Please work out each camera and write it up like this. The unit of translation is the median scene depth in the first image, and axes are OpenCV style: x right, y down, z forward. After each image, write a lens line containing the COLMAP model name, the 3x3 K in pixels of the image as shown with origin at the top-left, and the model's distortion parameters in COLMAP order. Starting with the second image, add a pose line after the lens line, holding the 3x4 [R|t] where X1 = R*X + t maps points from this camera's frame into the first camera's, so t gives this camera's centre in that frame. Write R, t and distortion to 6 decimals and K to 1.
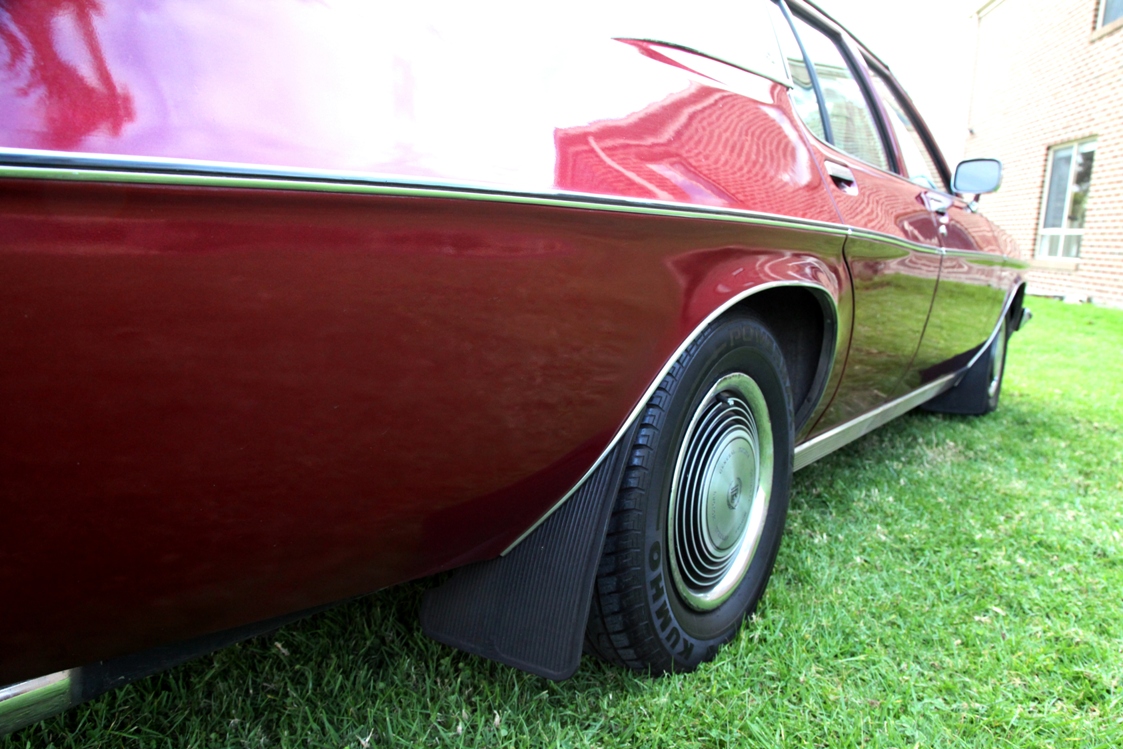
lens RADIAL K [[875.3, 0, 556.1], [0, 875.3, 368.8], [0, 0, 1]] dist [-0.094674, 0.087800]
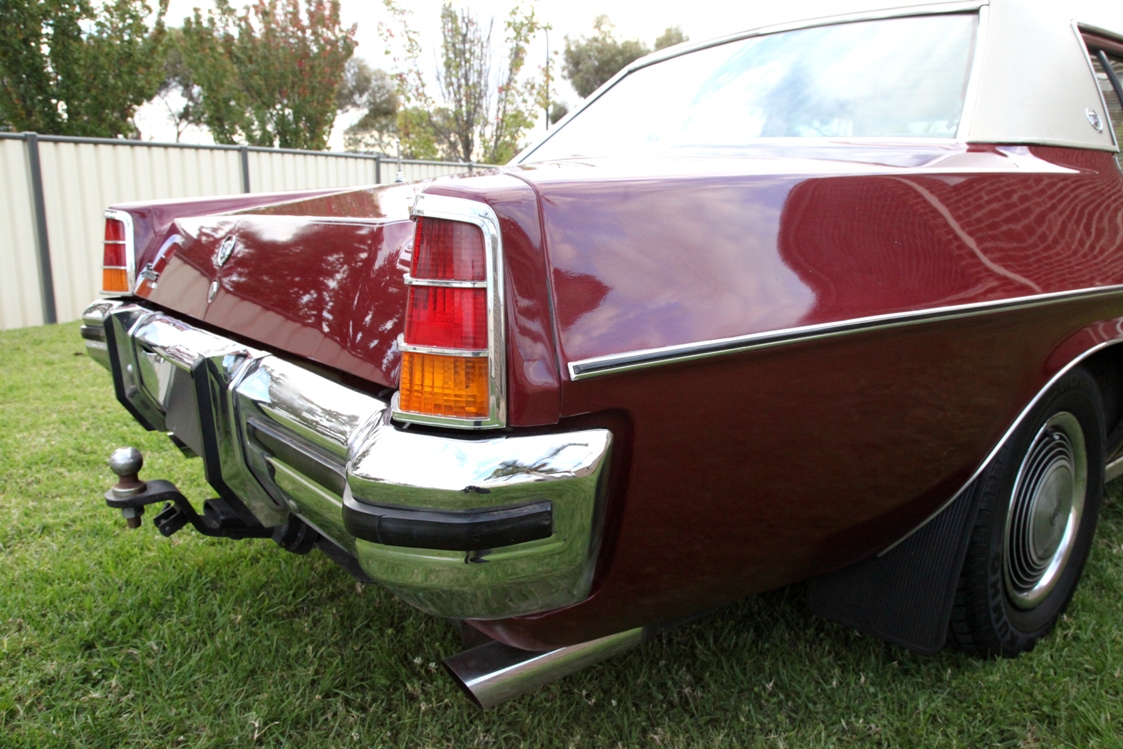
lens RADIAL K [[875.3, 0, 556.1], [0, 875.3, 368.8], [0, 0, 1]] dist [-0.094674, 0.087800]
pose [[0.968203, 0.027420, -0.248658, -0.176179], [-0.017162, 0.998913, 0.043329, -0.095484], [0.249576, -0.037684, 0.967622, -0.303313]]
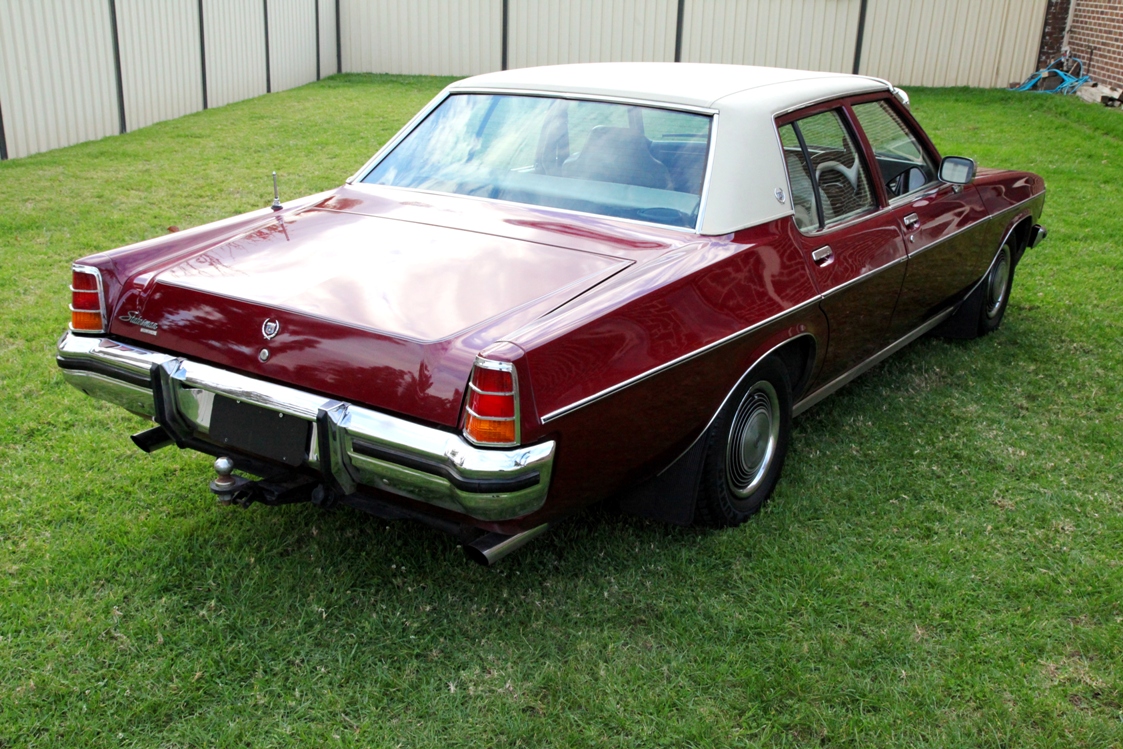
lens RADIAL K [[1213.4, 0, 565.4], [0, 1213.4, 394.4], [0, 0, 1]] dist [0.184395, -0.476413]
pose [[0.999366, -0.019264, 0.029936, -0.328314], [0.013628, 0.983899, 0.178205, -0.479724], [-0.032886, -0.177684, 0.983538, -1.771351]]
